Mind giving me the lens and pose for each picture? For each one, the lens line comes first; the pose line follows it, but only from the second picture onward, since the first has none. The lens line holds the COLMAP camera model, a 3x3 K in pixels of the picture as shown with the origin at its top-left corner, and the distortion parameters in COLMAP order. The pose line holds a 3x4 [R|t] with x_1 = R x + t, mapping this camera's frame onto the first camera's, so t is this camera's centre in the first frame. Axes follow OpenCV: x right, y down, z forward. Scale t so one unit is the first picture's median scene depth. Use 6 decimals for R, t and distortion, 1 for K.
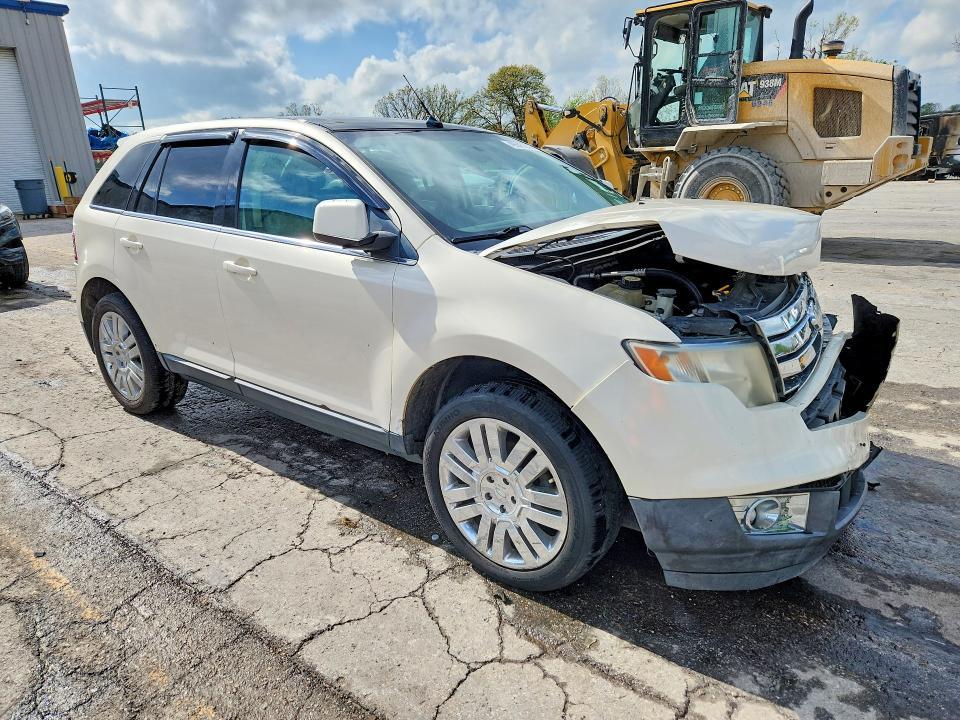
lens RADIAL K [[757.2, 0, 480.0], [0, 757.2, 360.0], [0, 0, 1]] dist [0.054822, -0.000836]
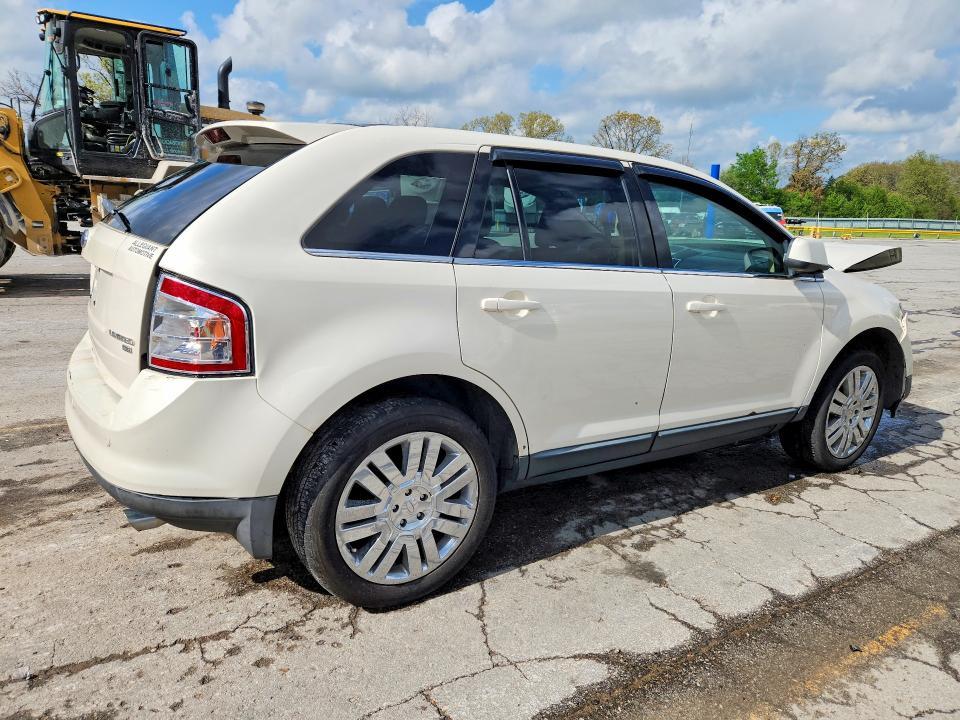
lens RADIAL K [[737.0, 0, 480.0], [0, 737.0, 360.0], [0, 0, 1]] dist [0.023035, -0.002206]
pose [[0.198164, -0.157775, 0.967387, -0.859299], [0.200208, 0.972667, 0.117624, -0.146833], [-0.959504, 0.170370, 0.224336, 0.712421]]
